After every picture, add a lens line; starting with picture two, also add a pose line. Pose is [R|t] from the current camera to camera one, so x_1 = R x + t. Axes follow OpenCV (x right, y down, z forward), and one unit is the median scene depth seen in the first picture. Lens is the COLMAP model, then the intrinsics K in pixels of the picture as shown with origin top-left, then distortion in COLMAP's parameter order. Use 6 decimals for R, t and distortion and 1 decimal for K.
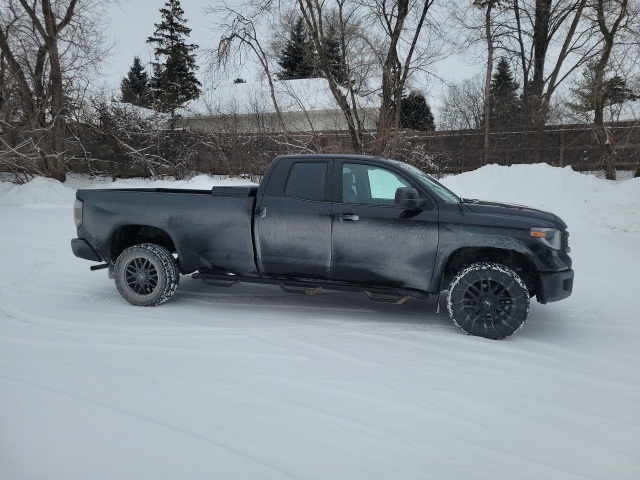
lens RADIAL K [[477.6, 0, 322.5], [0, 477.6, 230.9], [0, 0, 1]] dist [0.044683, -0.009361]
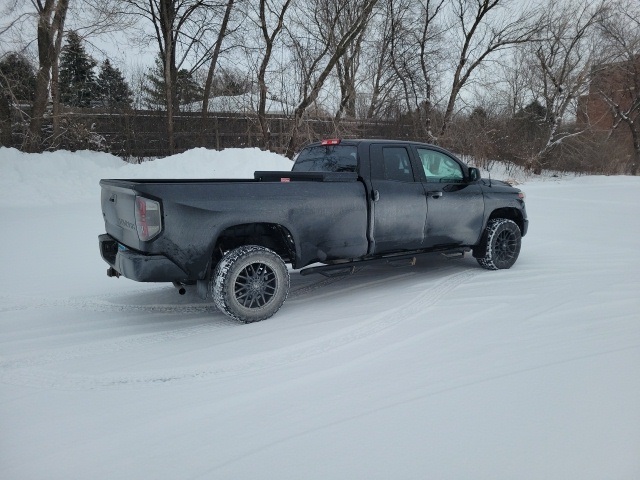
lens RADIAL K [[479.9, 0, 324.0], [0, 479.9, 241.5], [0, 0, 1]] dist [0.038987, -0.012943]
pose [[0.636656, -0.138938, 0.758528, -0.921035], [0.095900, 0.990265, 0.100893, -0.051825], [-0.765161, 0.008509, 0.643782, 0.386608]]
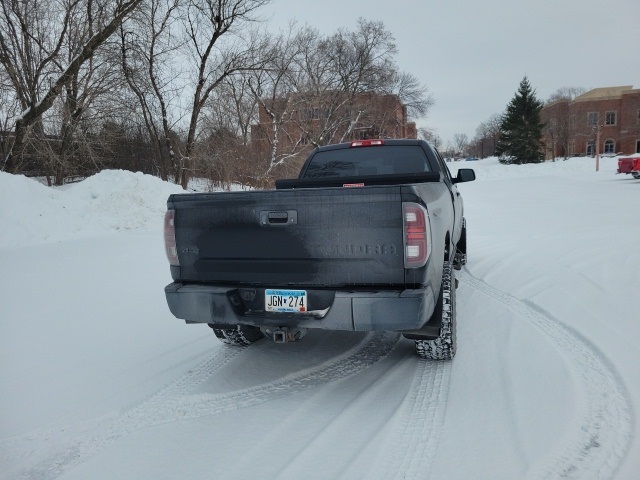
lens RADIAL K [[478.4, 0, 325.0], [0, 478.4, 238.4], [0, 0, 1]] dist [0.040123, -0.003038]
pose [[0.025016, -0.135329, 0.990485, -1.026494], [0.155554, 0.979254, 0.129865, -0.113334], [-0.987511, 0.150825, 0.045548, 1.131876]]
